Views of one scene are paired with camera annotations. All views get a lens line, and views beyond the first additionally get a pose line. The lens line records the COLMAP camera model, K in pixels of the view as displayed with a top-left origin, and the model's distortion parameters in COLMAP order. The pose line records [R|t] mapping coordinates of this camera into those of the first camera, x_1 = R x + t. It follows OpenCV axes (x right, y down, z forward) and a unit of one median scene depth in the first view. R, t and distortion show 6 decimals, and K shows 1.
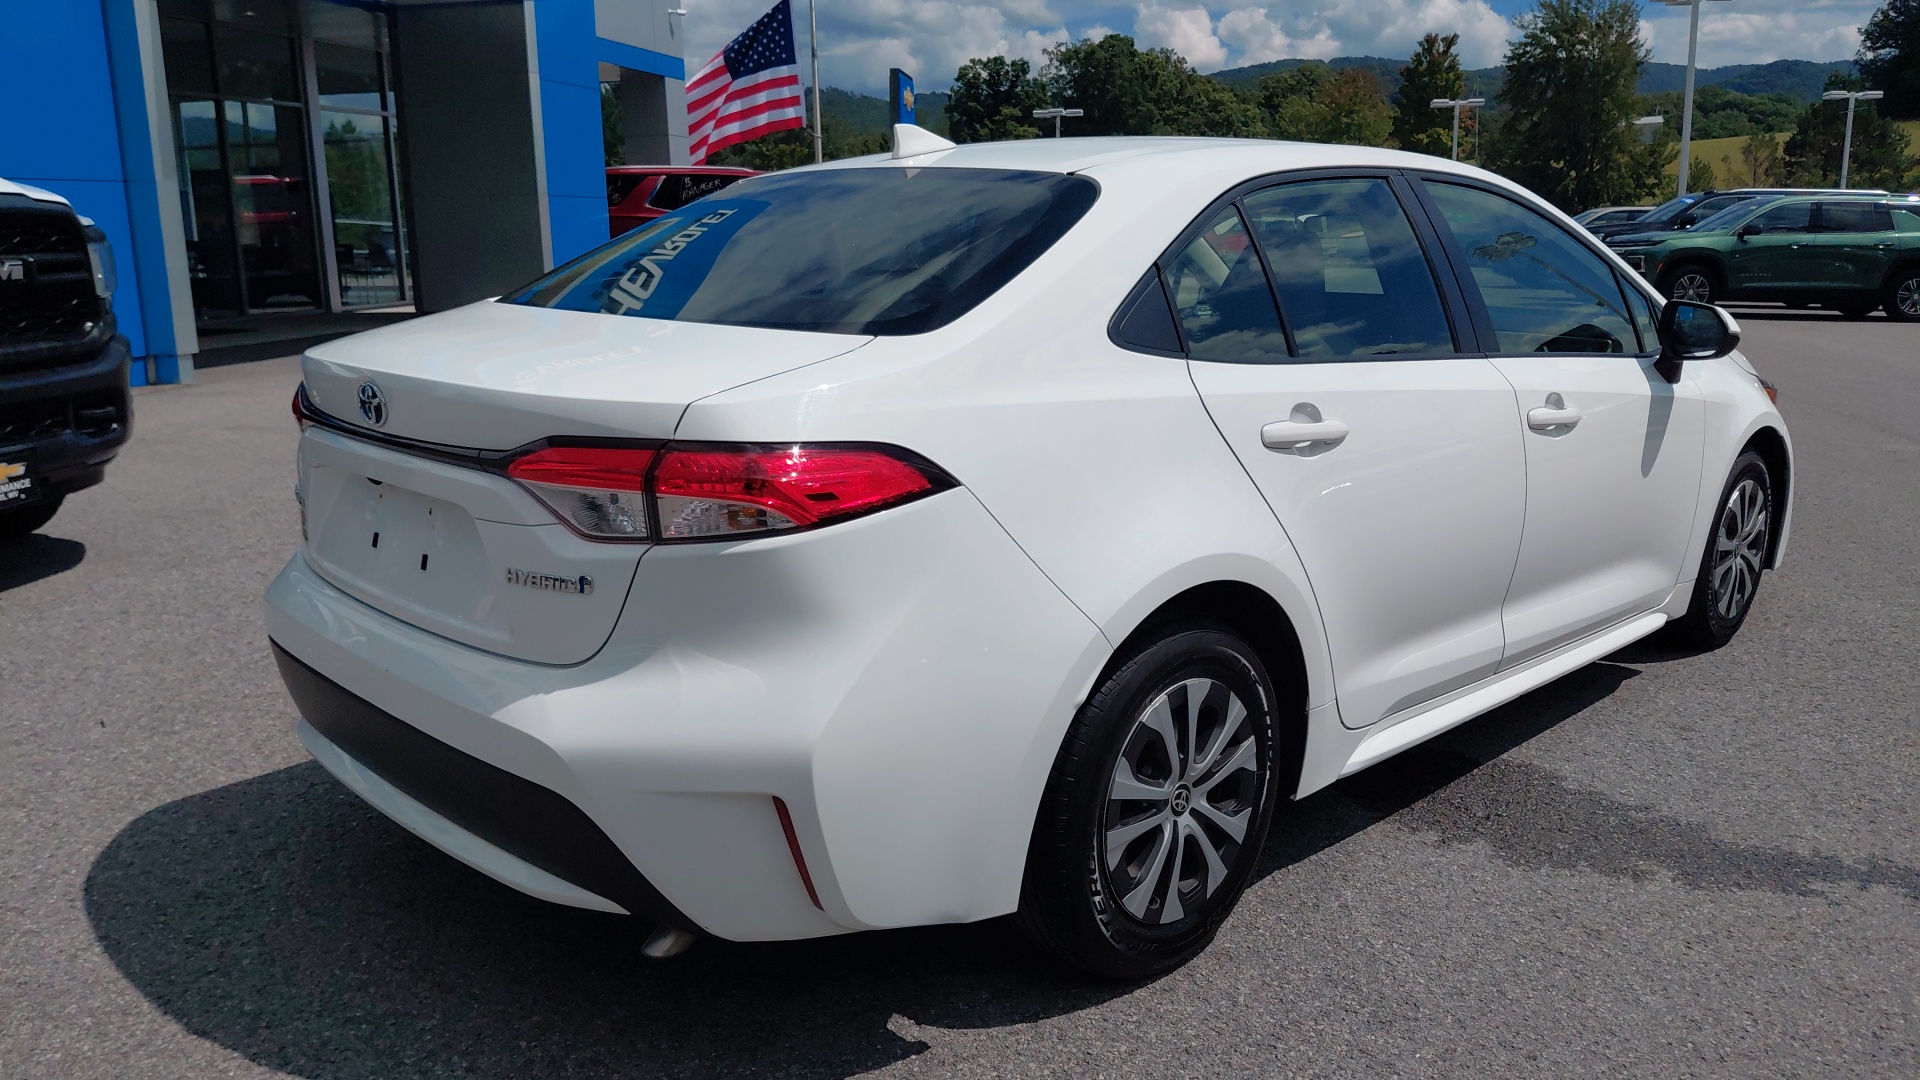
lens RADIAL K [[1449.4, 0, 978.2], [0, 1449.4, 545.3], [0, 0, 1]] dist [0.036016, -0.053802]
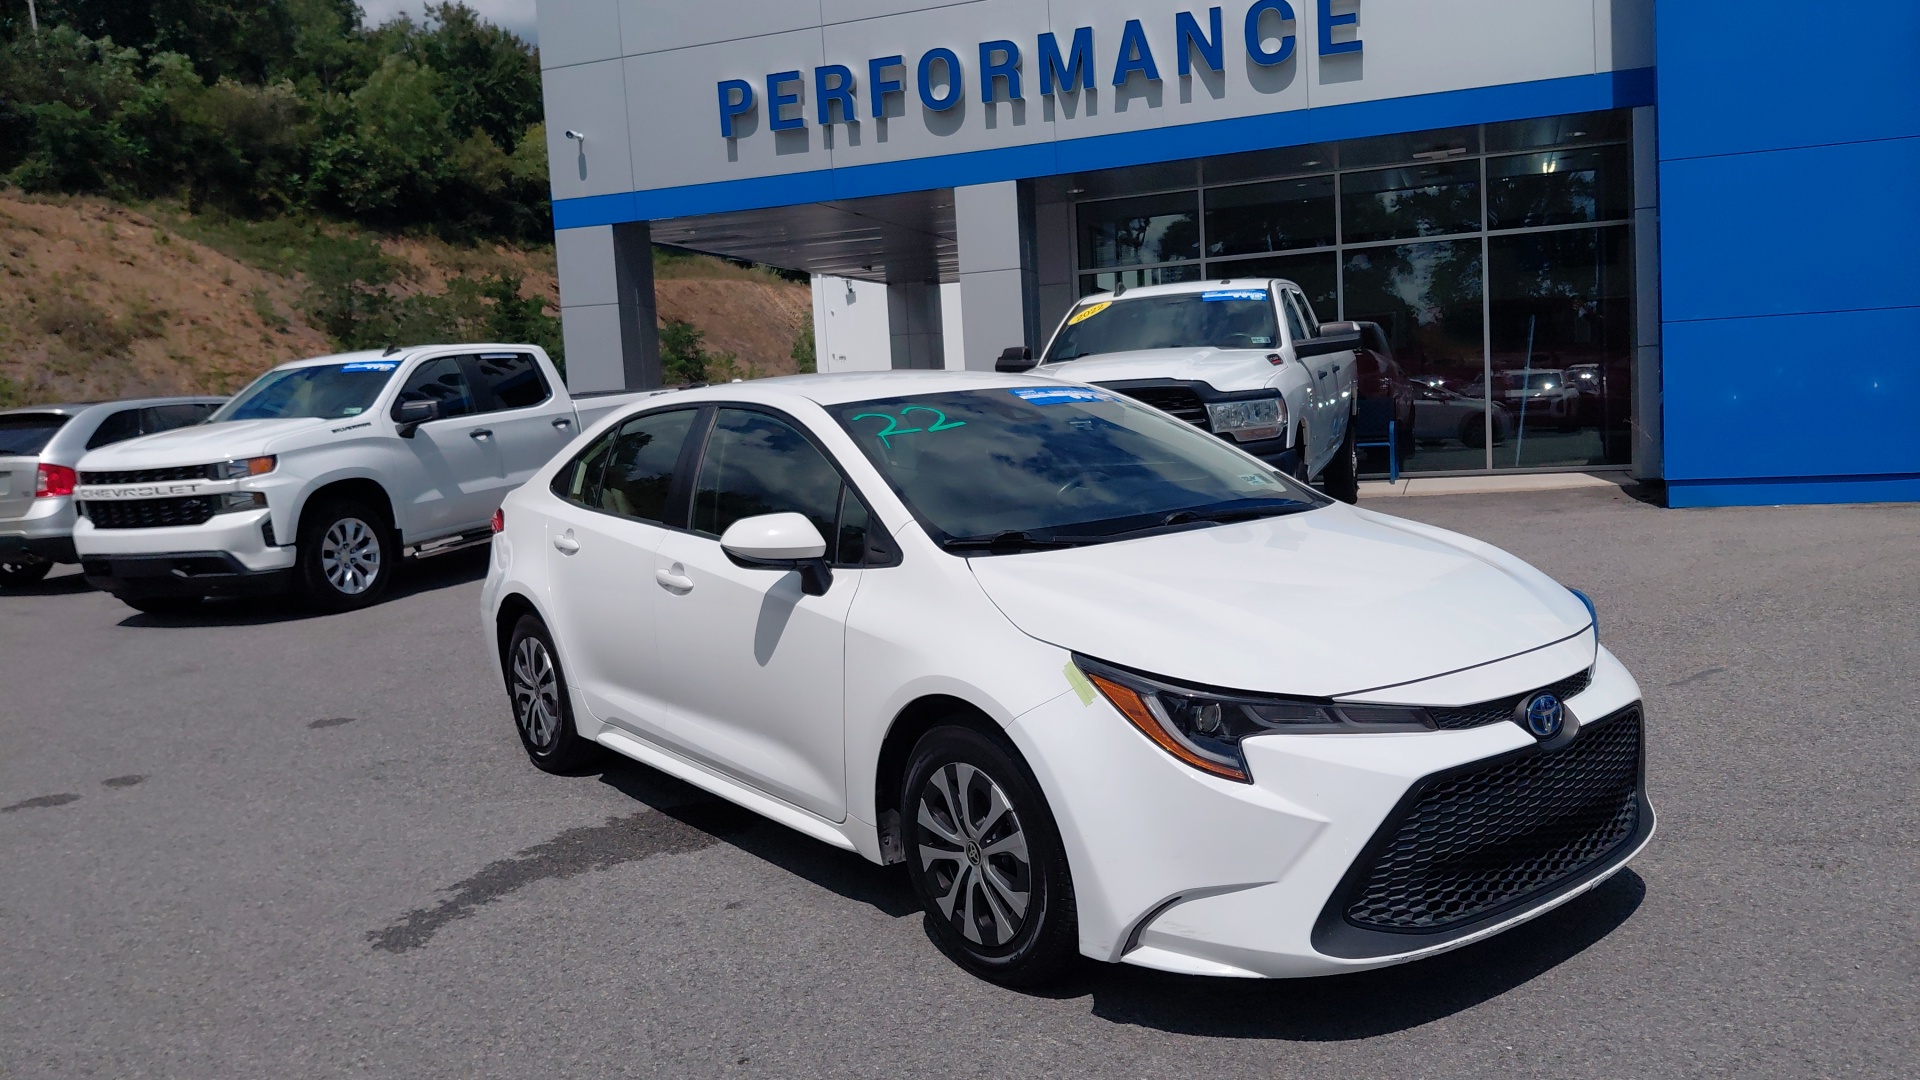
lens RADIAL K [[1449.4, 0, 975.8], [0, 1449.4, 549.7], [0, 0, 1]] dist [0.036016, -0.053802]
pose [[-0.142929, 0.122936, -0.982068, 1.733181], [-0.162353, 0.975903, 0.145793, -0.368499], [0.976326, 0.180280, -0.119526, 1.473337]]
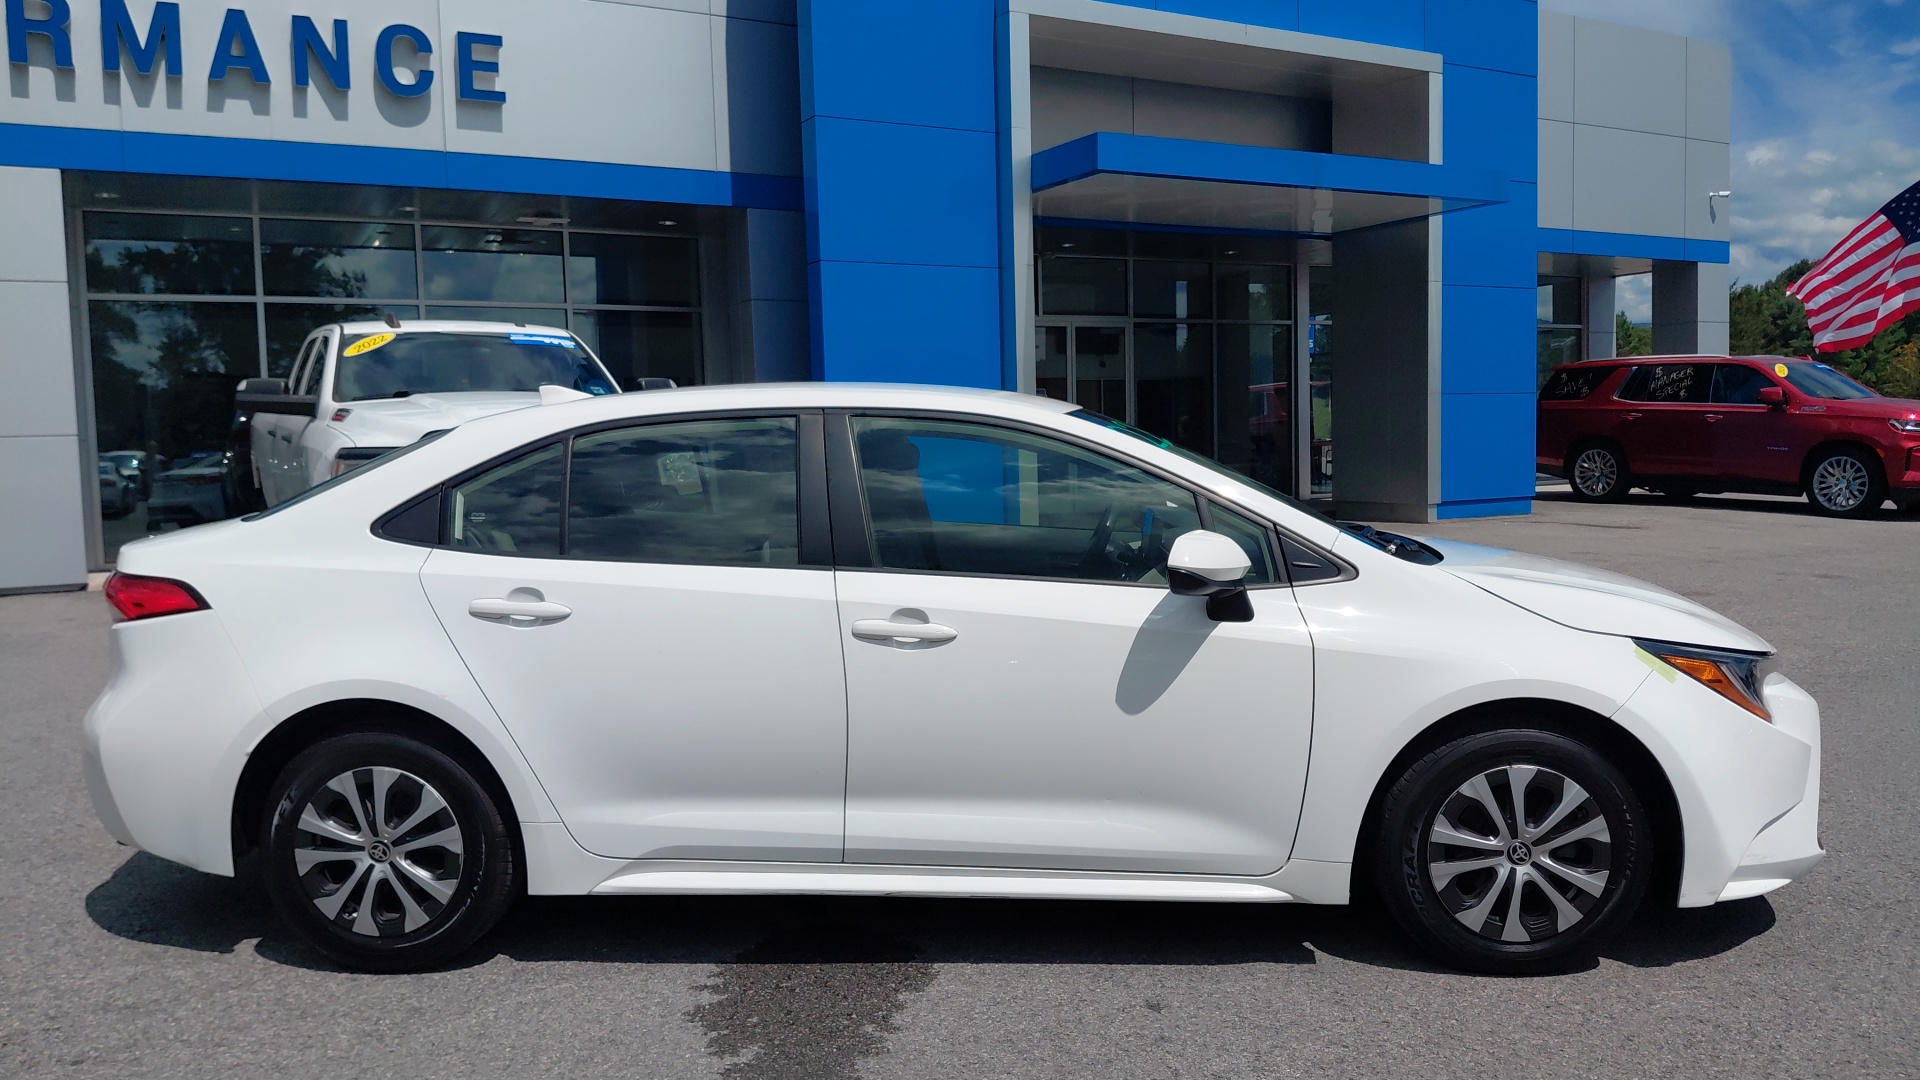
lens RADIAL K [[1449.4, 0, 961.7], [0, 1449.4, 514.9], [0, 0, 1]] dist [0.036016, -0.053802]
pose [[0.662336, 0.040761, -0.748097, 1.247242], [-0.148311, 0.985892, -0.077591, -0.098754], [0.734380, 0.162342, 0.659038, 0.325649]]
